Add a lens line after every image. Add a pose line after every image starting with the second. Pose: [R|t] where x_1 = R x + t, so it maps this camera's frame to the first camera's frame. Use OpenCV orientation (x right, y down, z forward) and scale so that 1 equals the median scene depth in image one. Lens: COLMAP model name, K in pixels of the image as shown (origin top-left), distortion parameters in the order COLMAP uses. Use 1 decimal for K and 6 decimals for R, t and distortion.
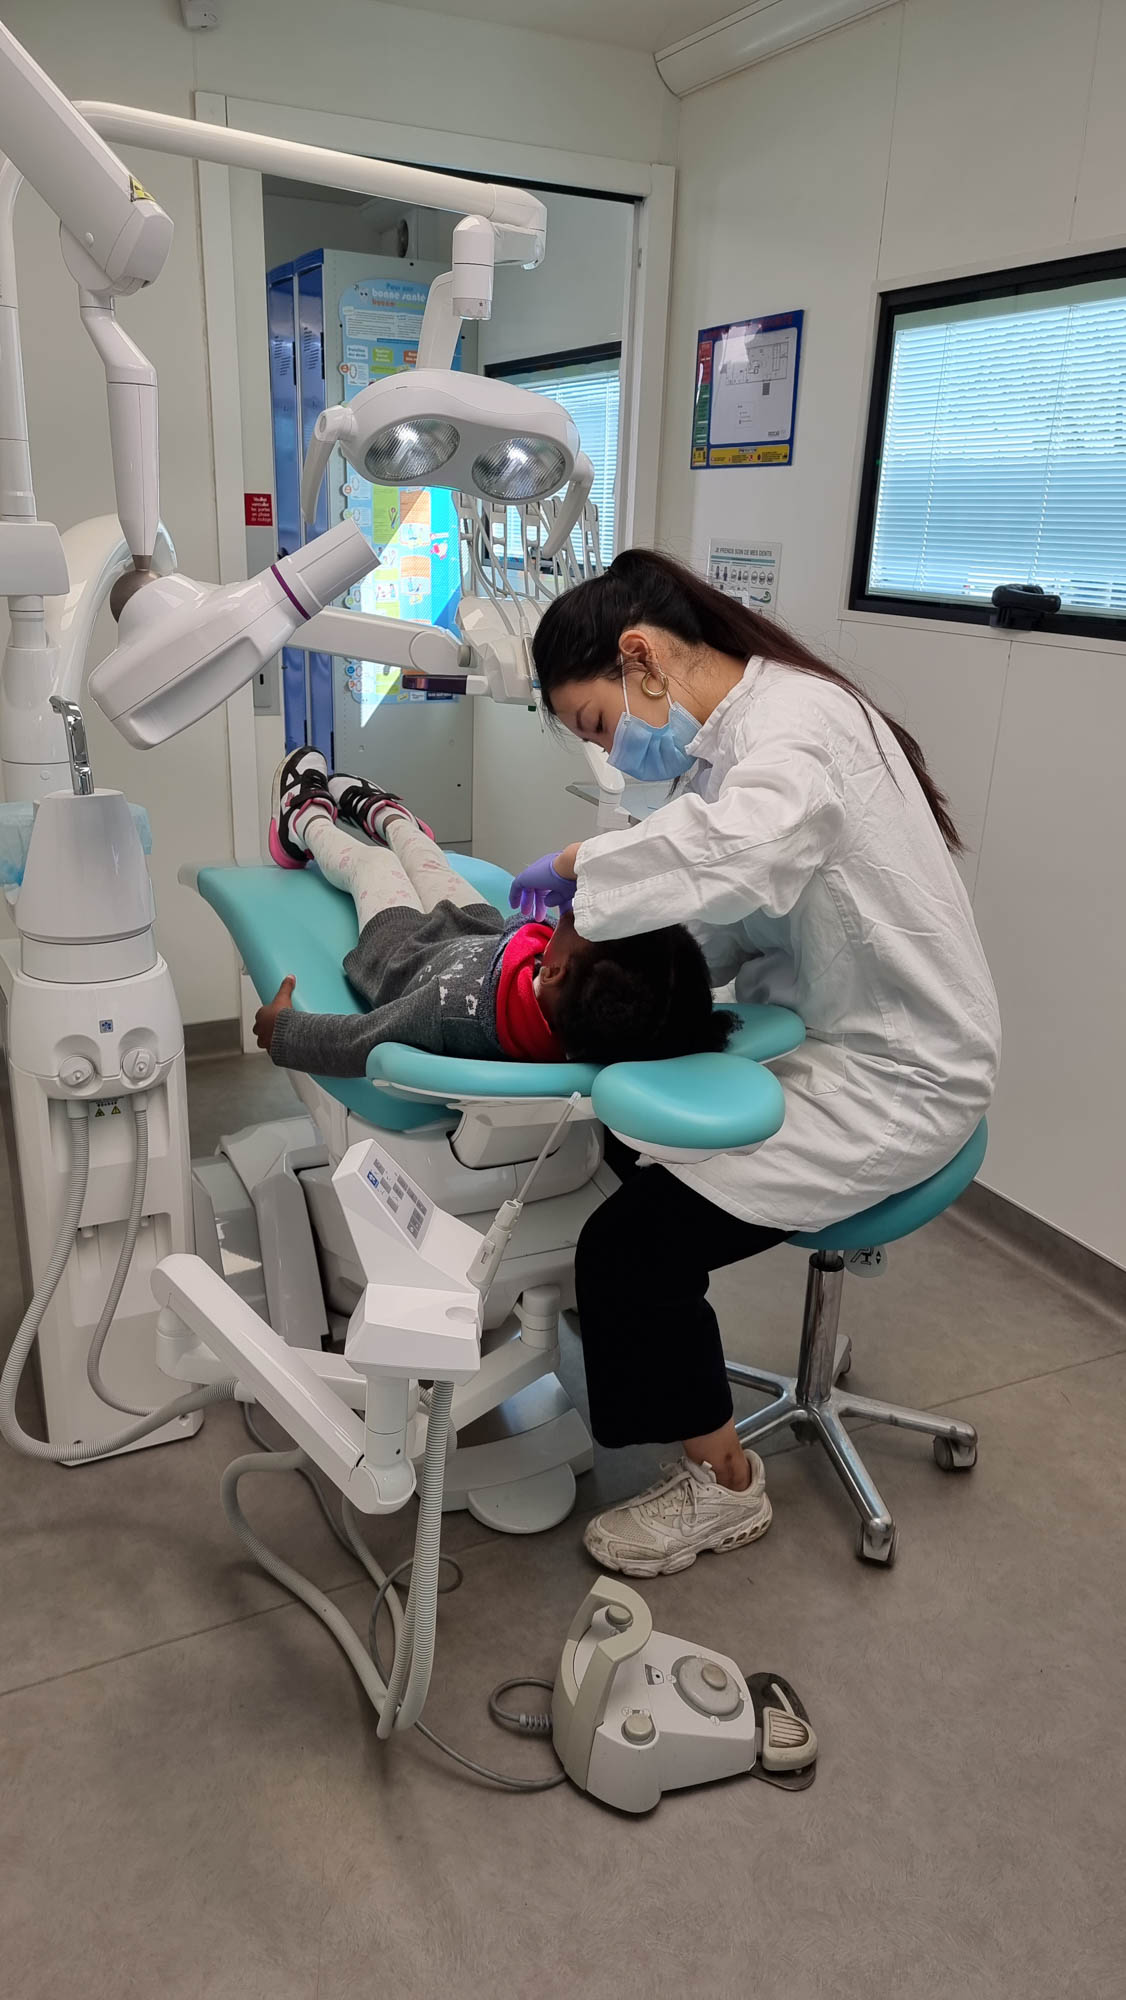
lens RADIAL K [[1436.8, 0, 568.4], [0, 1436.8, 1048.5], [0, 0, 1]] dist [0.040988, -0.021002]
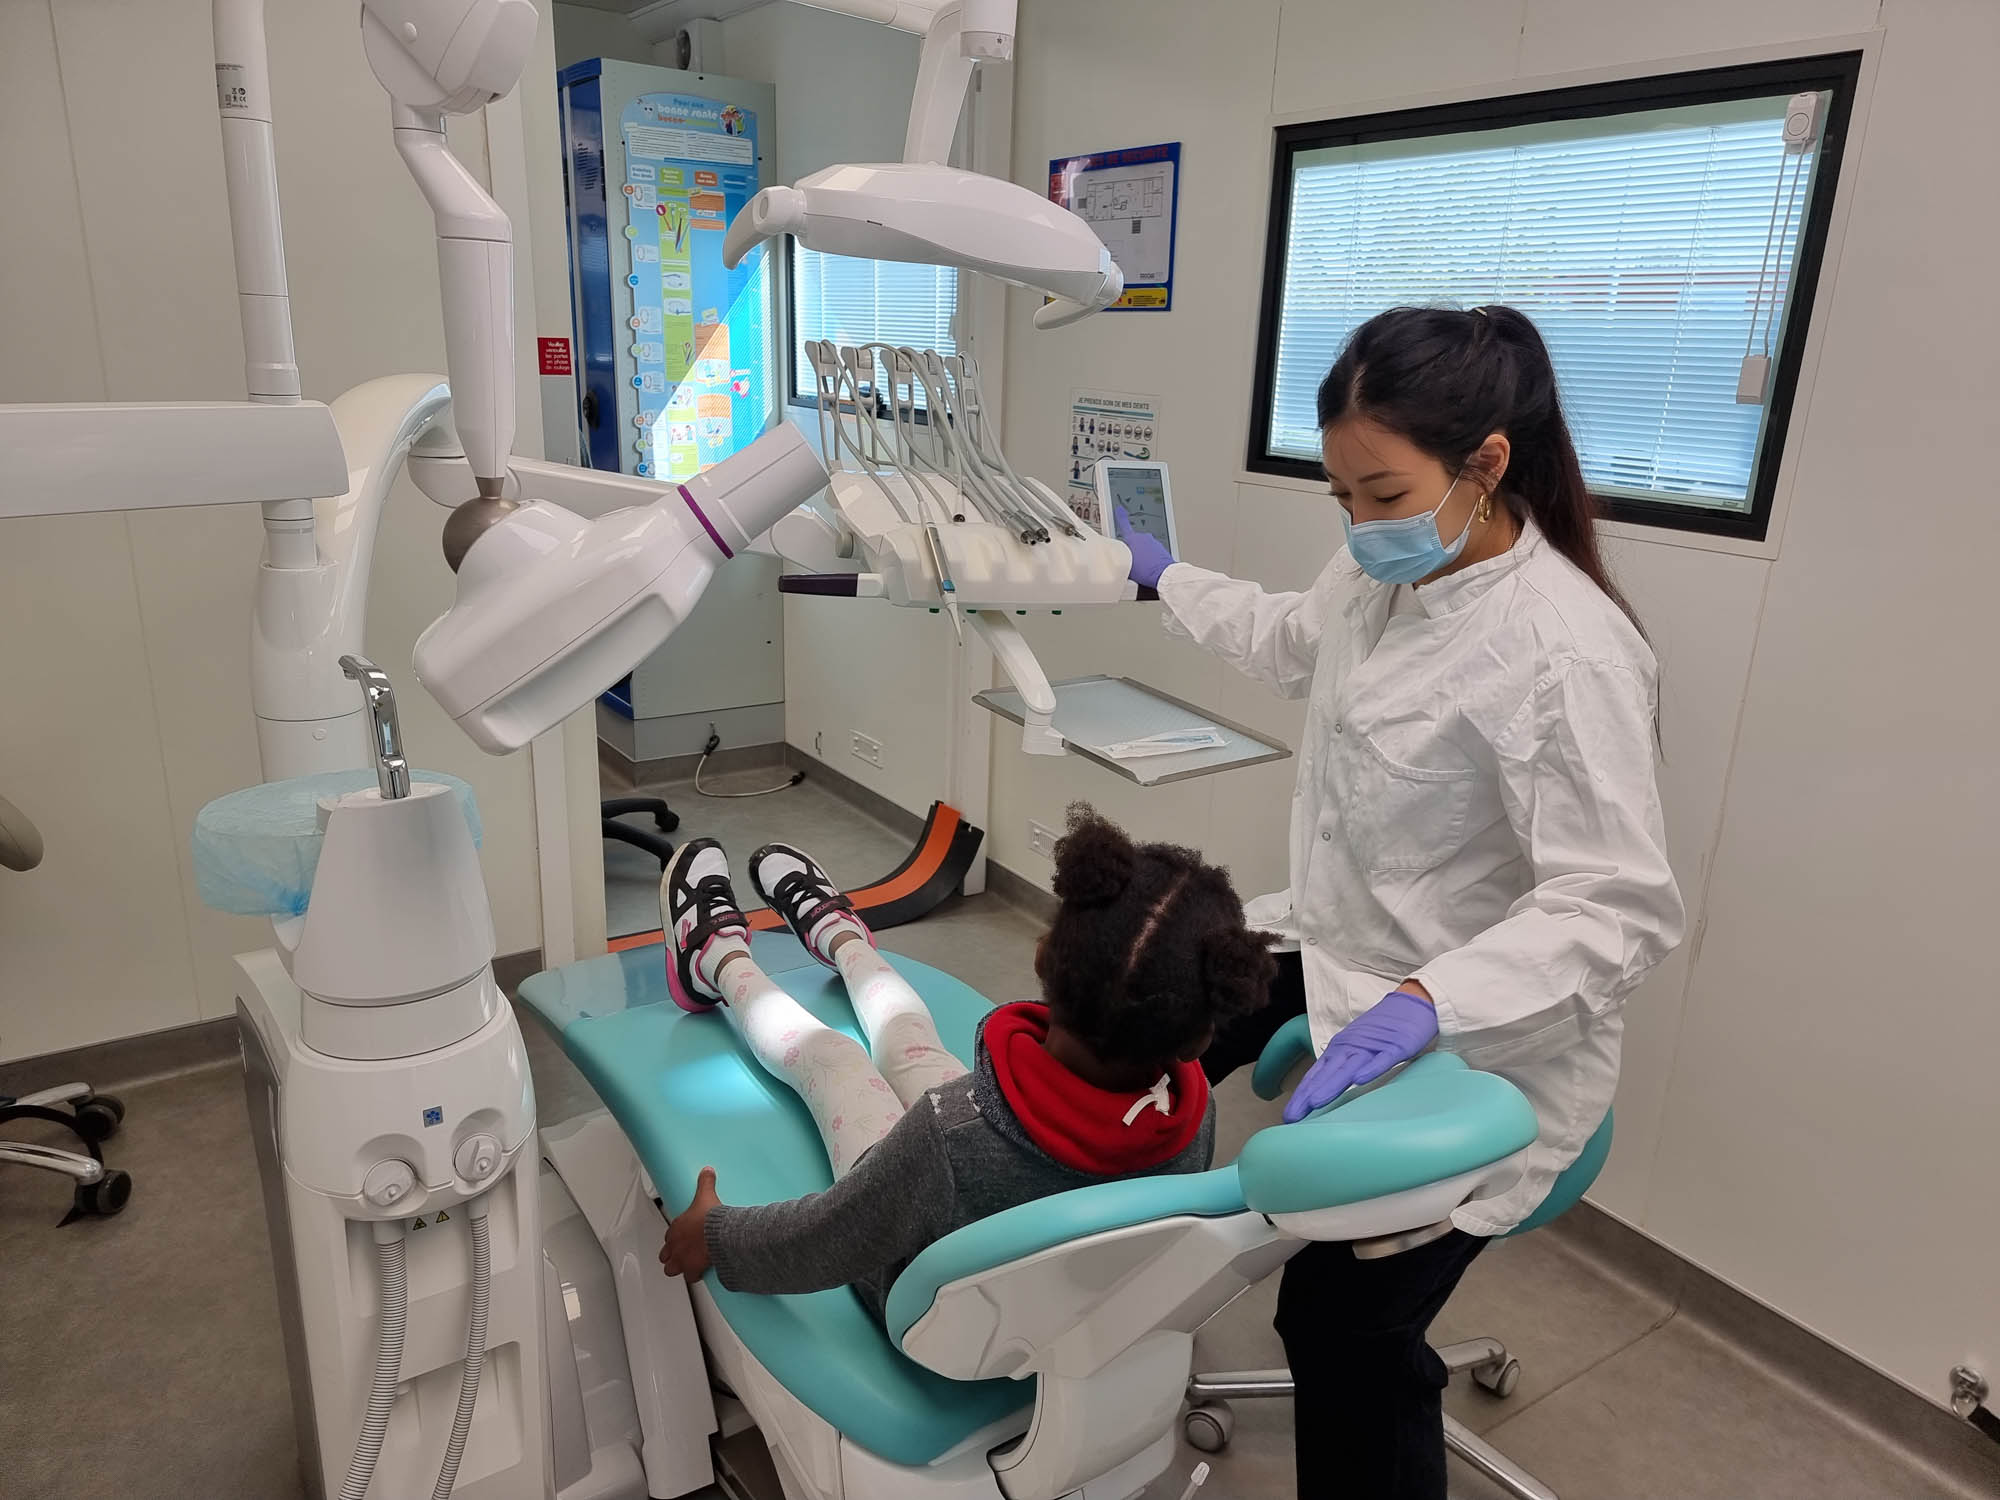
lens RADIAL K [[1395.1, 0, 1006.7], [0, 1395.1, 763.7], [0, 0, 1]] dist [0.060279, -0.039059]
pose [[0.988891, -0.040437, 0.143037, -0.092860], [0.047164, 0.997920, -0.043955, -0.099684], [-0.140962, 0.050213, 0.988741, 0.185548]]
